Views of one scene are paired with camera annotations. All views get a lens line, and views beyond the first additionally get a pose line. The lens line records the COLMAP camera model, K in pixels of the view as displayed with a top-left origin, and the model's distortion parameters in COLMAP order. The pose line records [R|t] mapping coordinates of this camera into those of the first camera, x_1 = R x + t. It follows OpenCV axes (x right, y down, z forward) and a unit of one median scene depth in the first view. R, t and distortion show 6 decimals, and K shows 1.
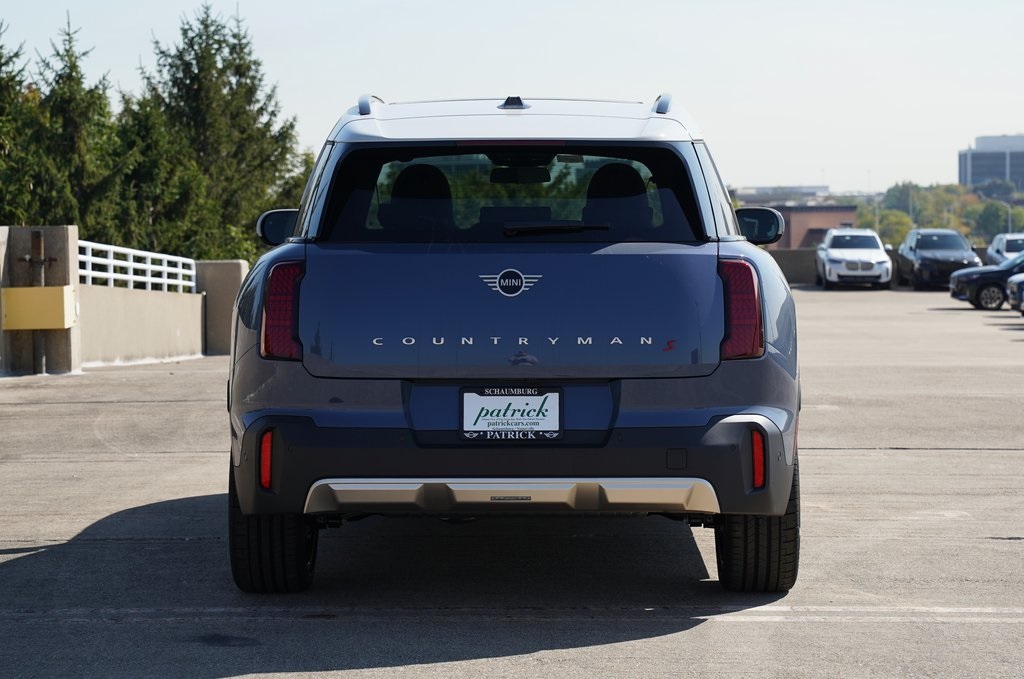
lens RADIAL K [[2743.2, 0, 511.9], [0, 2743.2, 334.9], [0, 0, 1]] dist [0.216606, 0.000000]
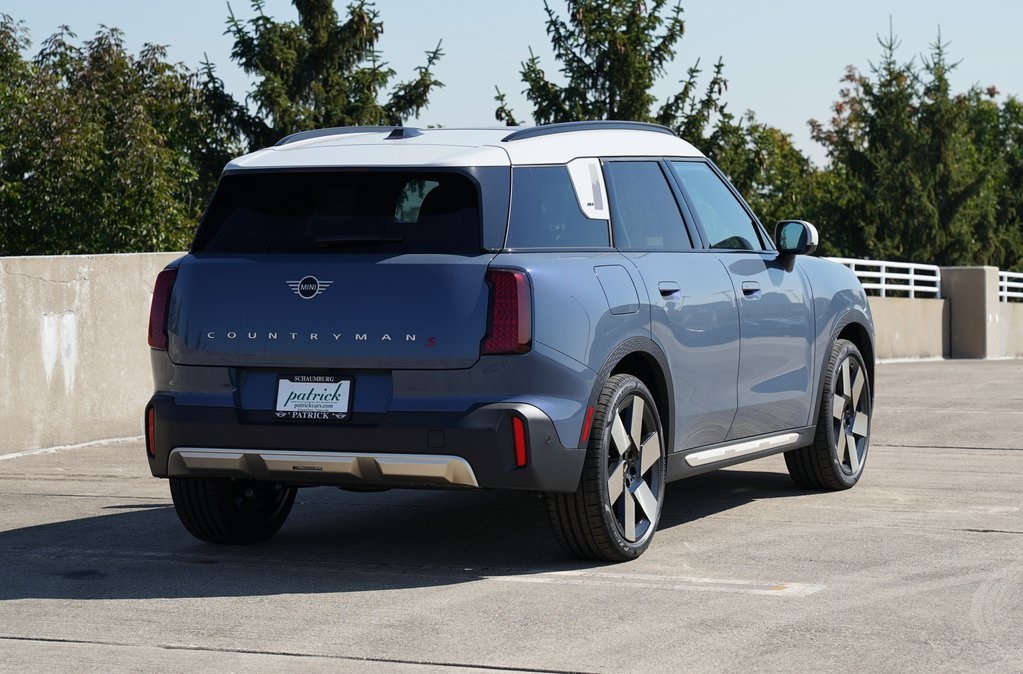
lens RADIAL K [[2740.5, 0, 511.7], [0, 2740.5, 342.0], [0, 0, 1]] dist [0.216606, 0.000000]
pose [[0.917447, 0.013448, -0.397632, 0.544320], [-0.013168, 0.999907, 0.003436, -0.000561], [0.397641, 0.002084, 0.917539, -0.059209]]
